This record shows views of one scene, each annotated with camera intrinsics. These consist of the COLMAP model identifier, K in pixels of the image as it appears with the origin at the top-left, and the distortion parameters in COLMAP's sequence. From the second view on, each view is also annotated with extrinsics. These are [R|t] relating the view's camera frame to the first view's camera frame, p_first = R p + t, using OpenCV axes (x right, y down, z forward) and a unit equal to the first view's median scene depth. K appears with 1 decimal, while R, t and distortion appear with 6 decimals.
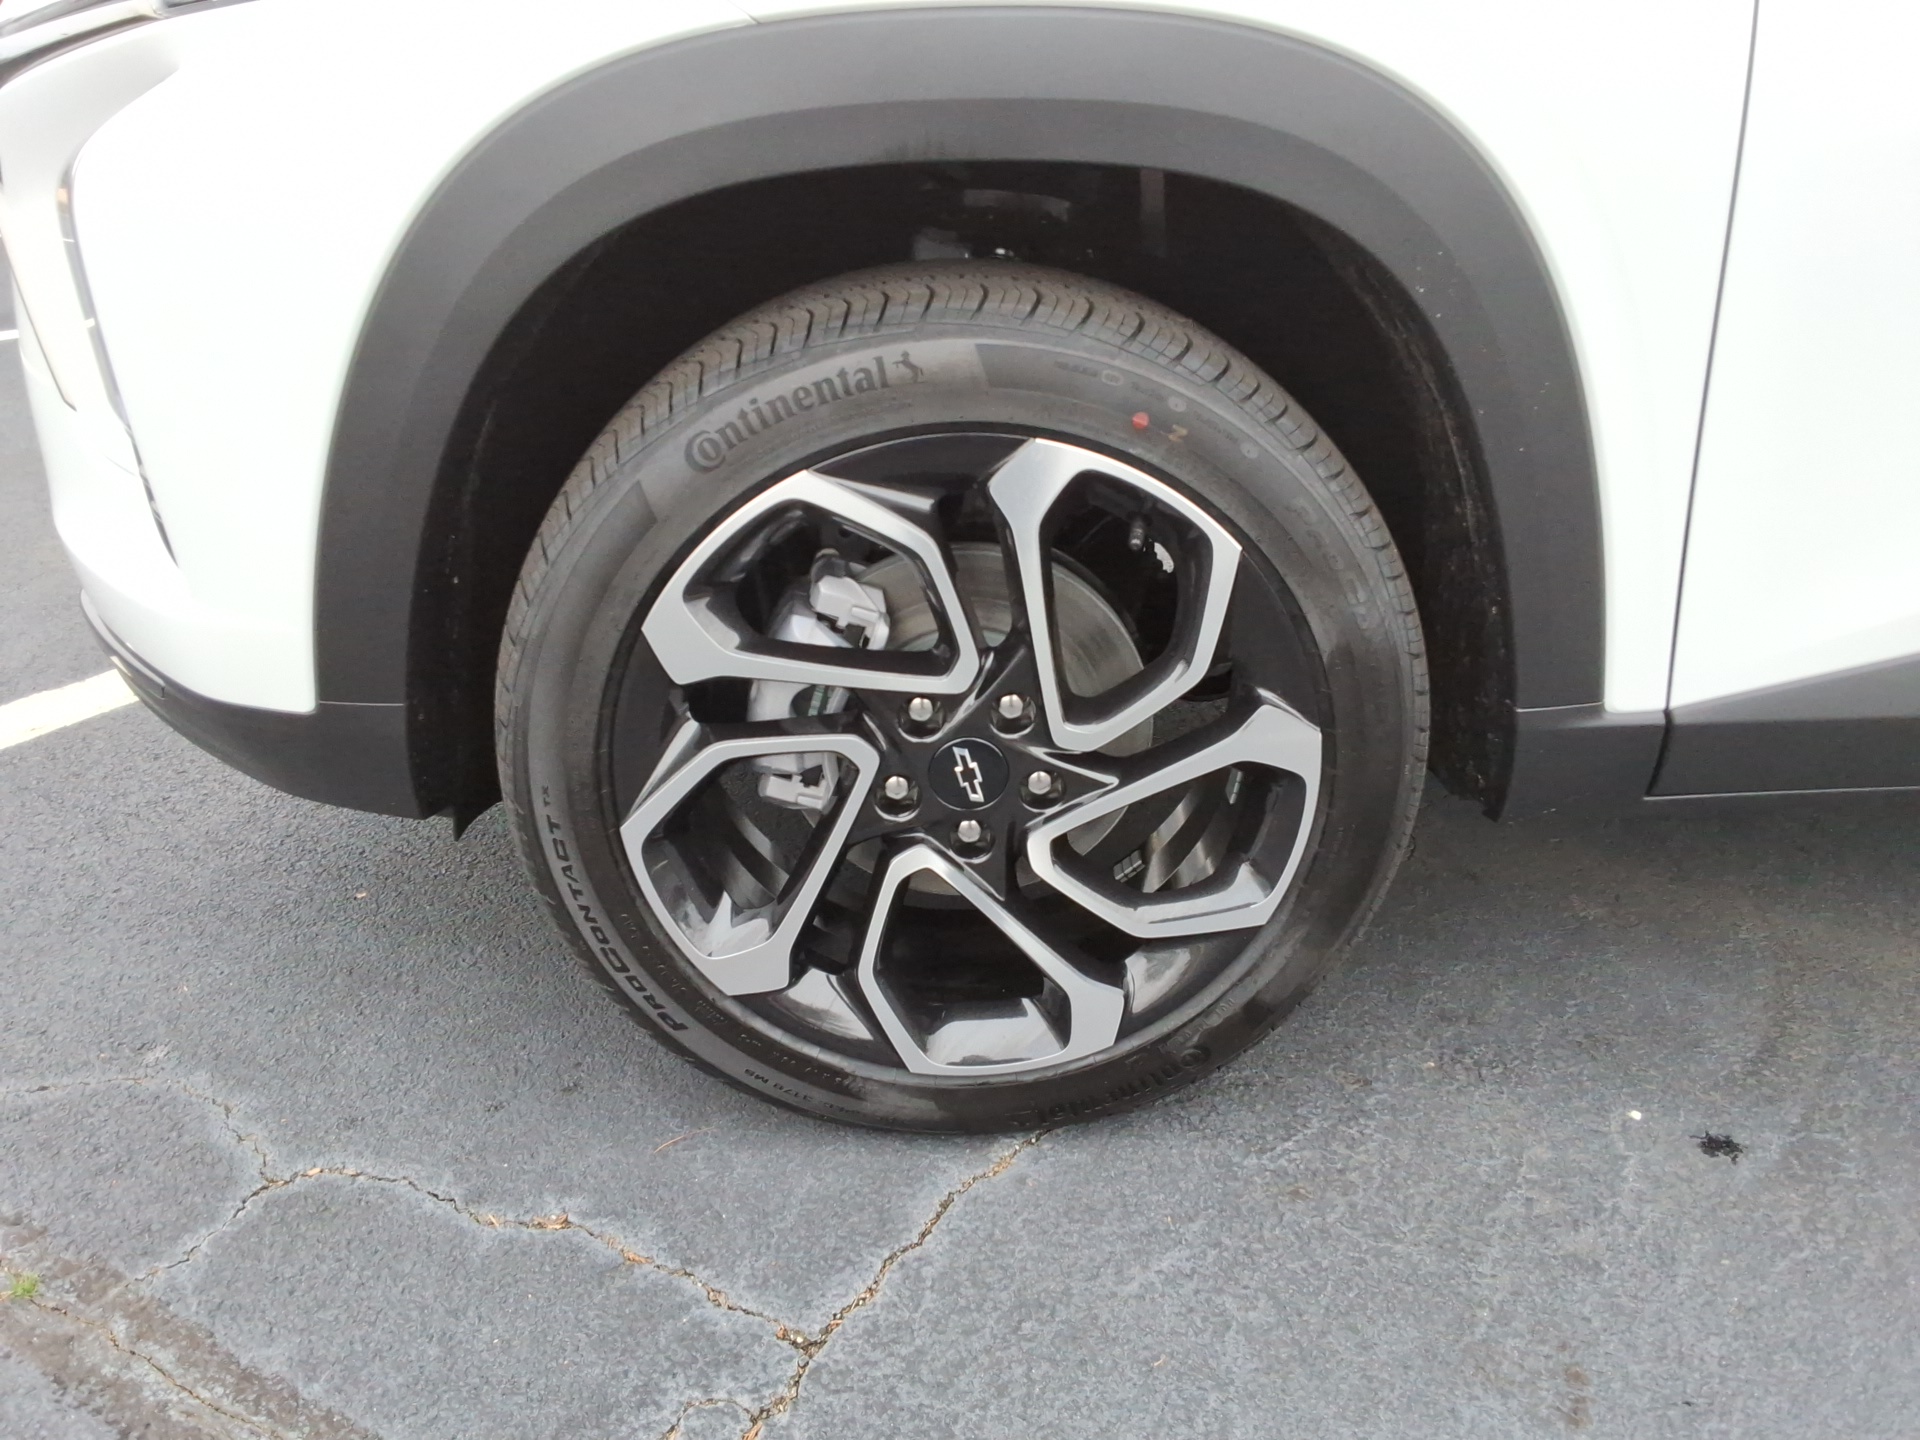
lens RADIAL K [[1533.8, 0, 966.9], [0, 1533.8, 690.9], [0, 0, 1]] dist [0.131386, -0.220523]
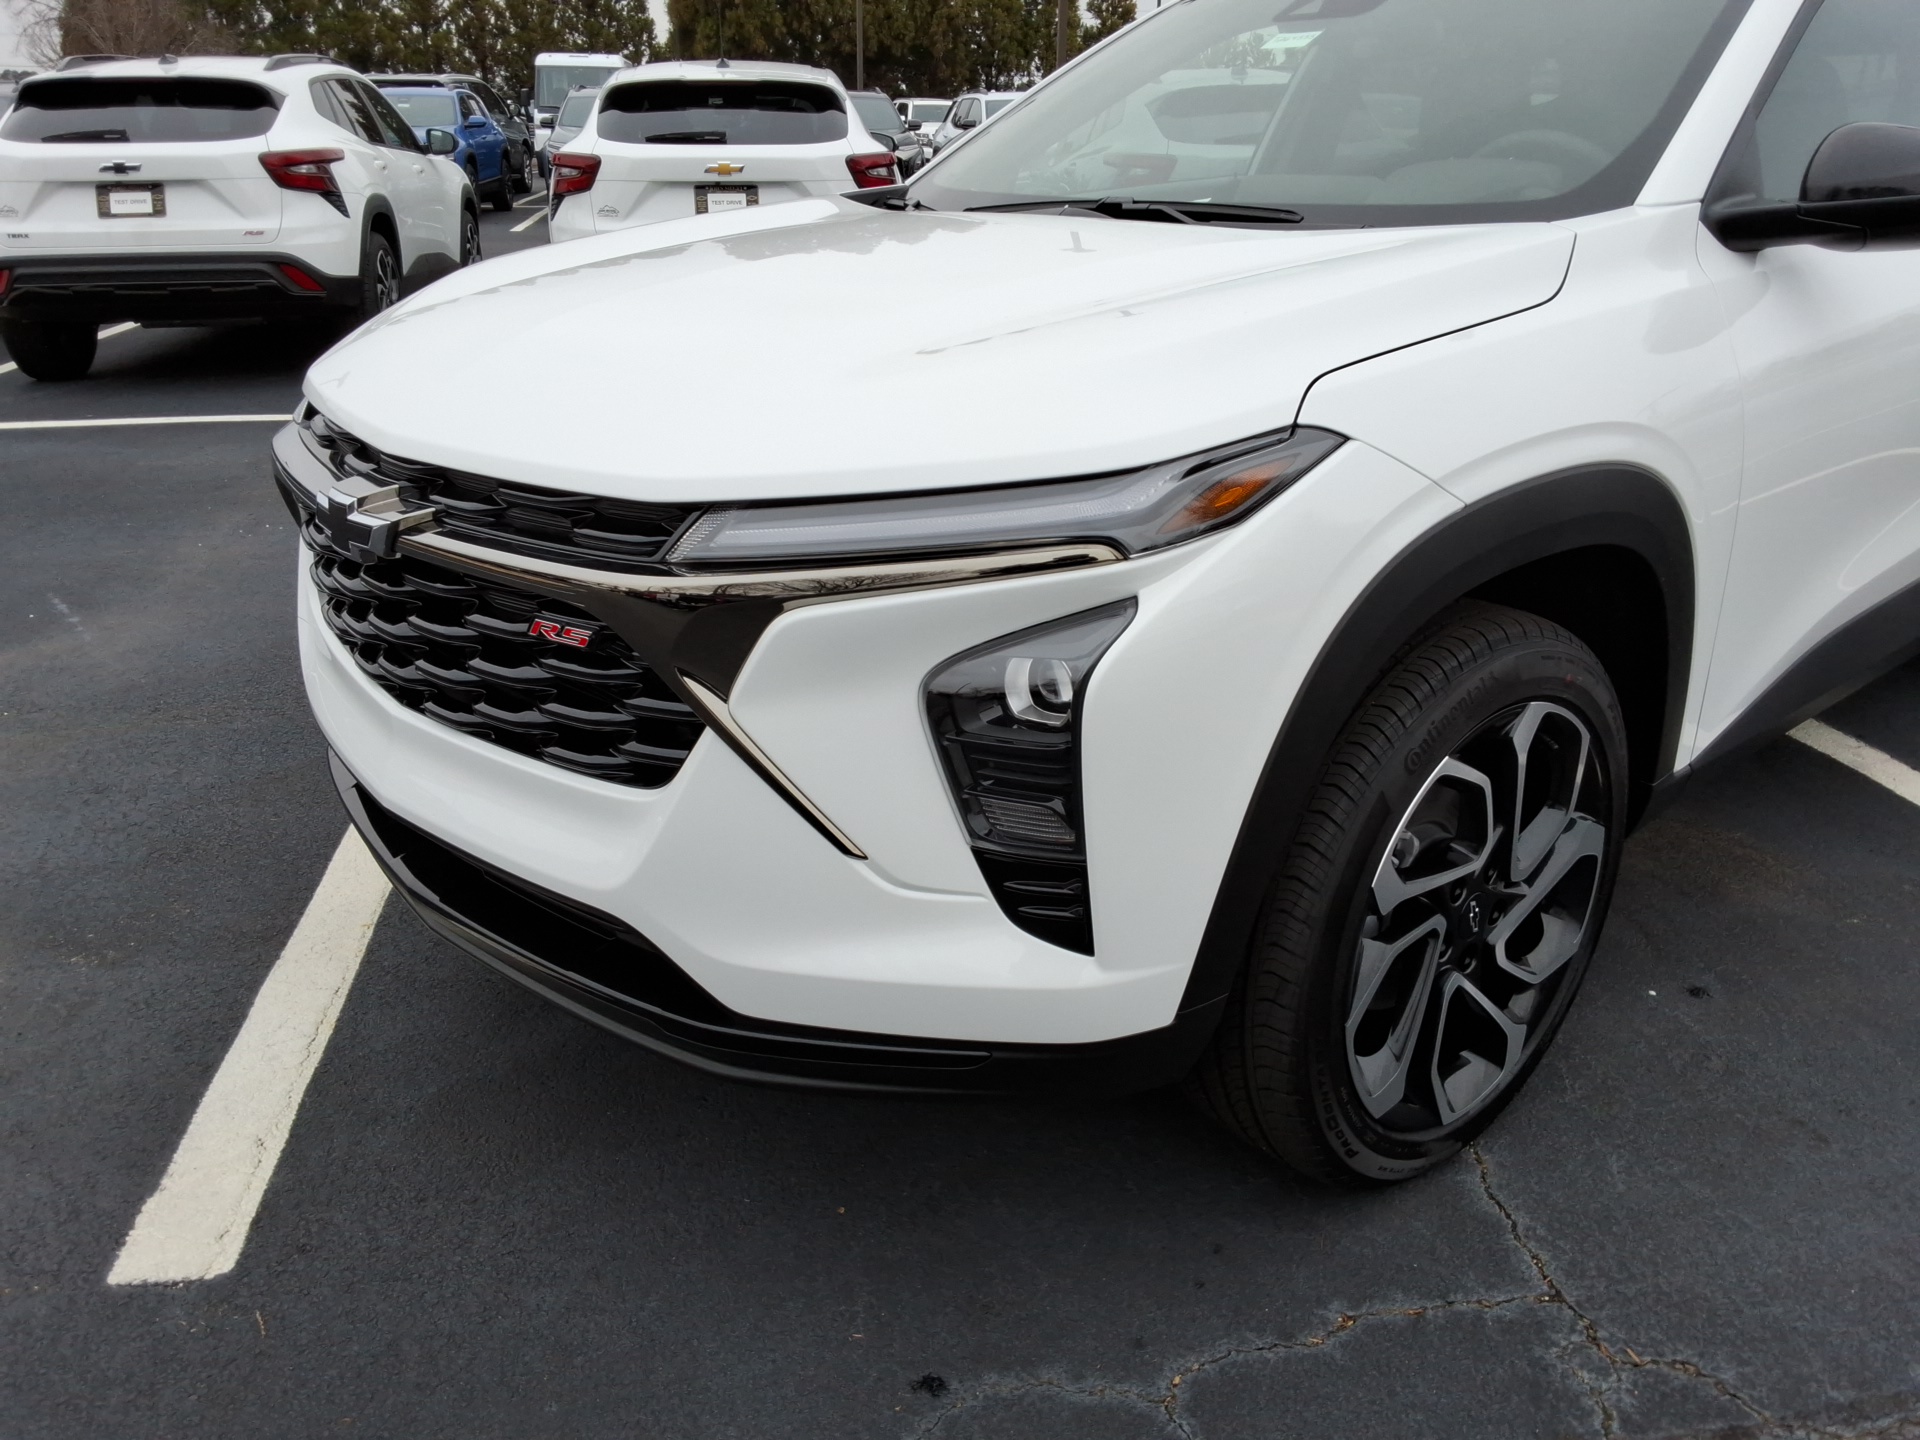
lens RADIAL K [[1555.9, 0, 998.2], [0, 1555.9, 699.4], [0, 0, 1]] dist [0.121650, -0.198130]
pose [[0.772254, -0.230001, 0.592219, -1.278480], [0.249736, 0.967027, 0.049909, -0.362167], [-0.584171, 0.109356, 0.804230, -0.014026]]
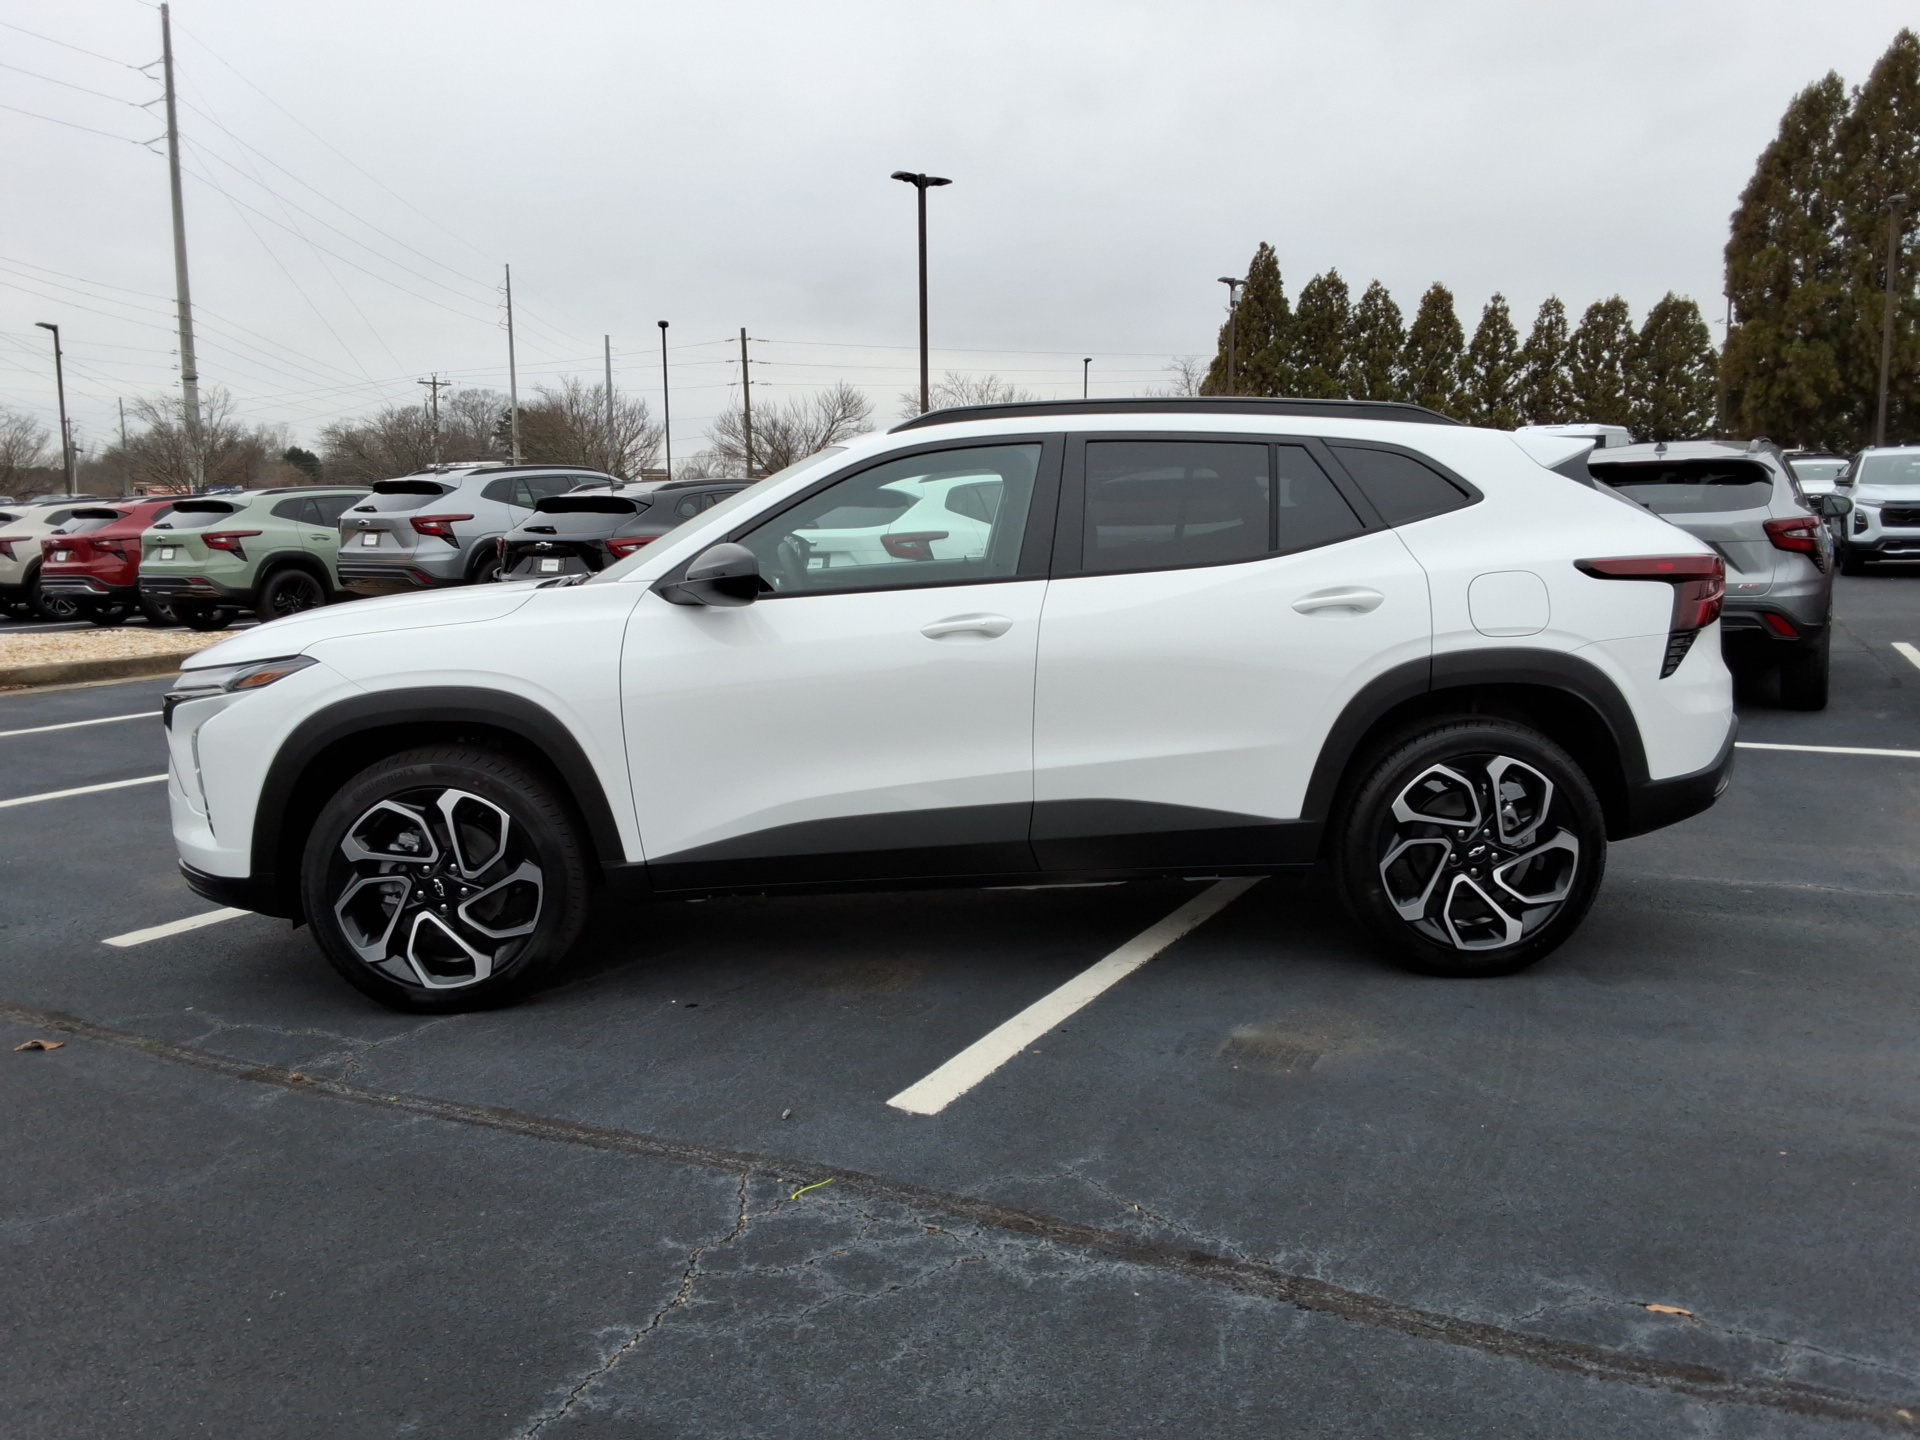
lens RADIAL K [[1533.8, 0, 966.9], [0, 1533.8, 690.9], [0, 0, 1]] dist [0.131386, -0.220523]
pose [[0.999339, -0.036071, -0.004621, 1.221171], [0.033642, 0.965229, -0.259233, 0.575020], [0.013811, 0.258906, 0.965804, -2.467576]]
